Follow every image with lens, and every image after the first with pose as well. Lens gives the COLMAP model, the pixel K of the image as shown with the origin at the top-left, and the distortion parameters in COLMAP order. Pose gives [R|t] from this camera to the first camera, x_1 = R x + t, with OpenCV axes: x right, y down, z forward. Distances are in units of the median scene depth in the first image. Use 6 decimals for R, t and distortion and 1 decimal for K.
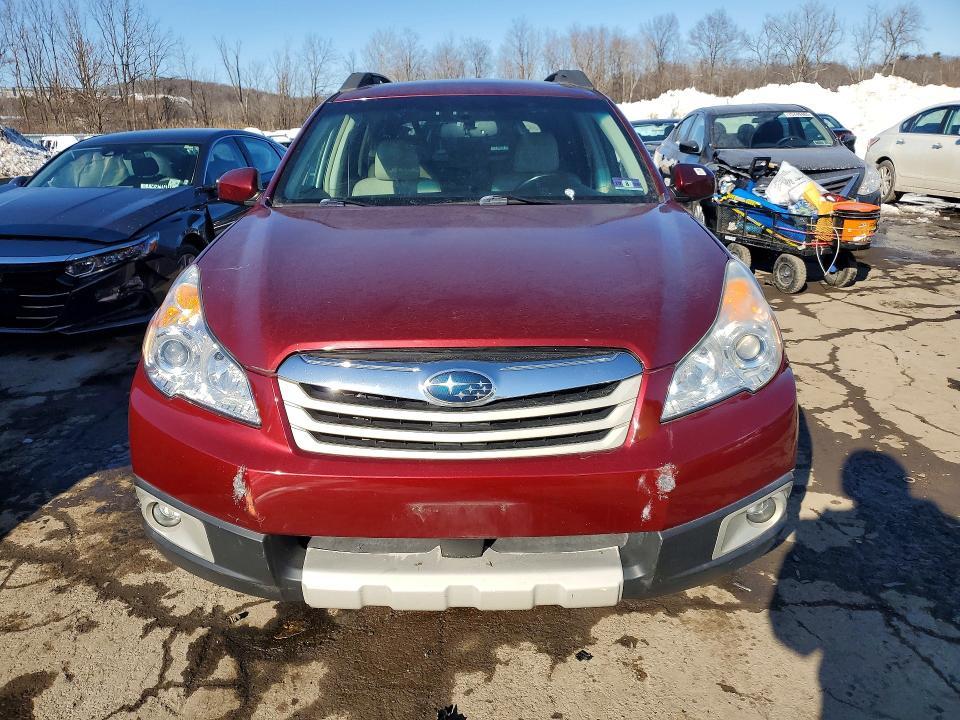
lens RADIAL K [[776.5, 0, 479.9], [0, 776.5, 361.2], [0, 0, 1]] dist [0.007545, 0.019267]
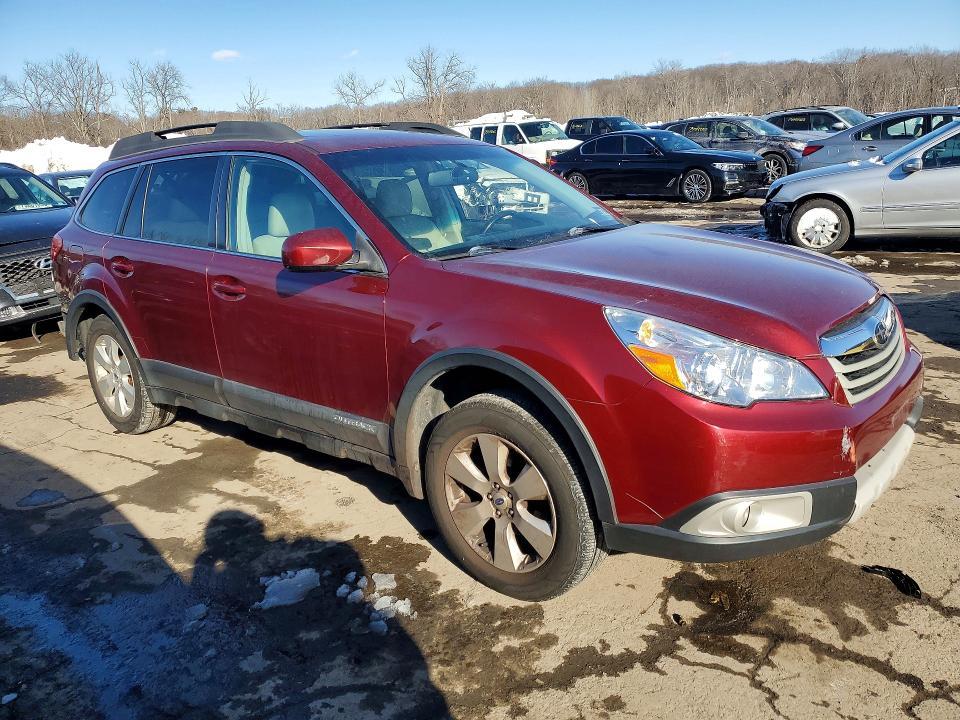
lens RADIAL K [[776.5, 0, 479.0], [0, 776.5, 356.6], [0, 0, 1]] dist [0.007545, 0.019267]
pose [[0.618536, -0.213188, 0.756283, -1.274202], [0.260865, 0.963614, 0.058281, -0.163082], [-0.741190, 0.161239, 0.651643, 0.467417]]
